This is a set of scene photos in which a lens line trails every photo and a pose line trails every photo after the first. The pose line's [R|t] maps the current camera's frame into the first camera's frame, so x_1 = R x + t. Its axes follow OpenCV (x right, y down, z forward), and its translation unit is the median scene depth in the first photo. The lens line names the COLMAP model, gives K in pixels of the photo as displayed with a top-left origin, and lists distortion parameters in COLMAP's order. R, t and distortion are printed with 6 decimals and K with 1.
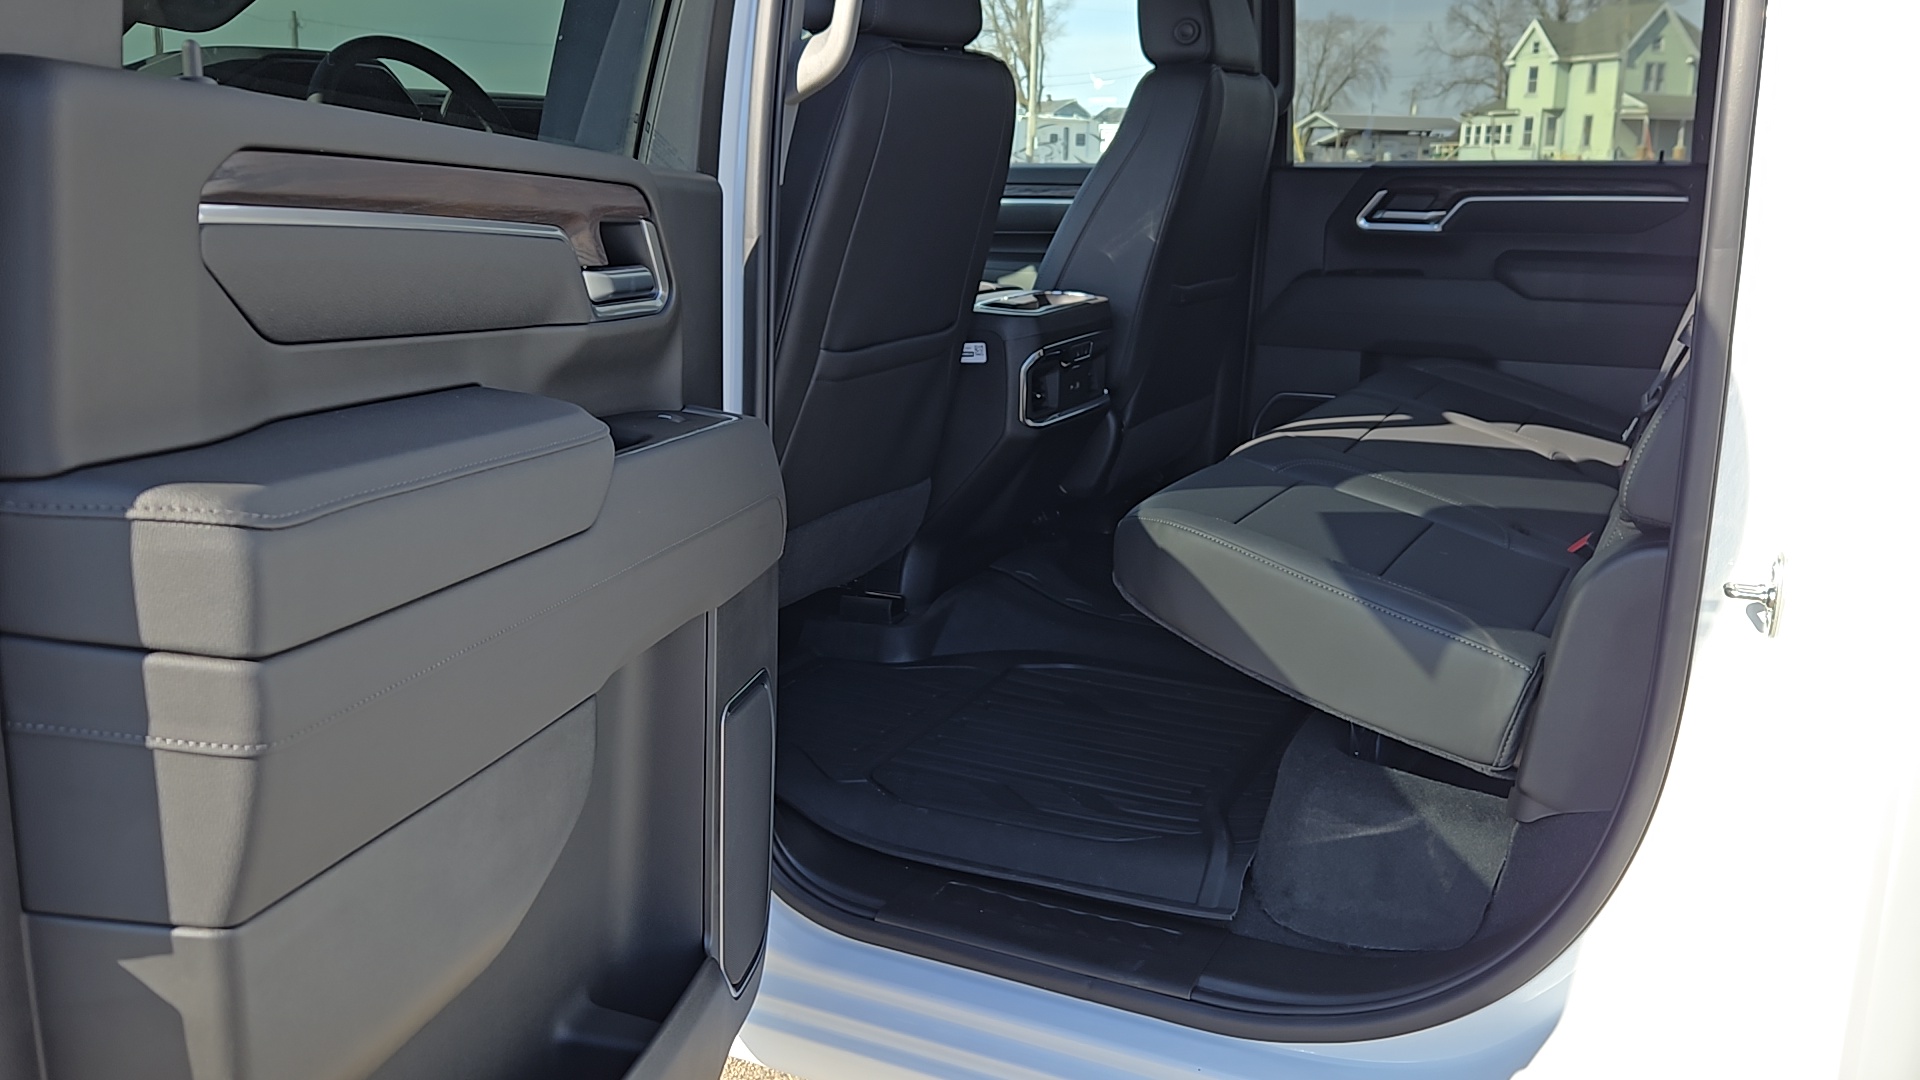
lens RADIAL K [[1623.9, 0, 964.9], [0, 1623.9, 538.8], [0, 0, 1]] dist [0.023219, -0.024606]
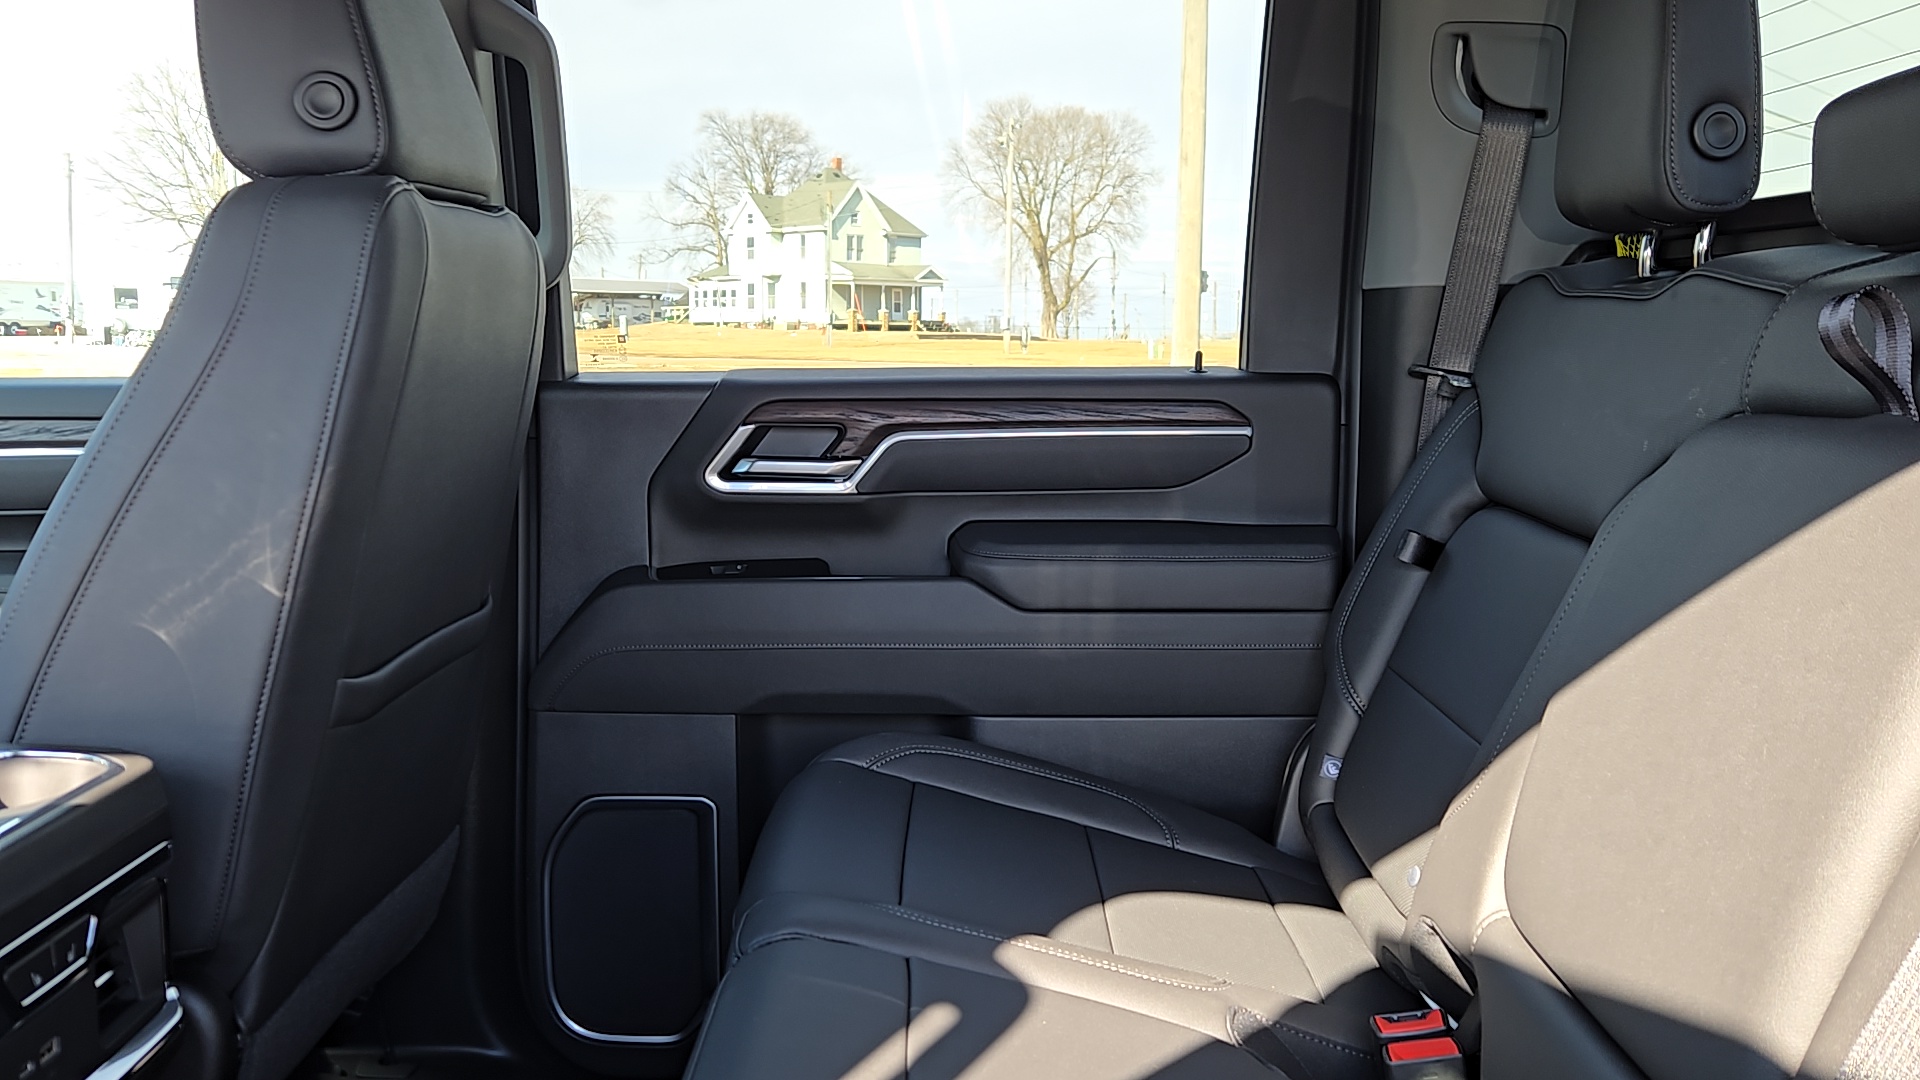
lens RADIAL K [[1623.9, 0, 956.9], [0, 1623.9, 546.7], [0, 0, 1]] dist [0.023219, -0.024606]
pose [[0.900597, -0.064854, 0.429789, 0.077786], [0.103836, 0.992277, -0.067851, -0.122664], [-0.422070, 0.105735, 0.900376, 0.458267]]
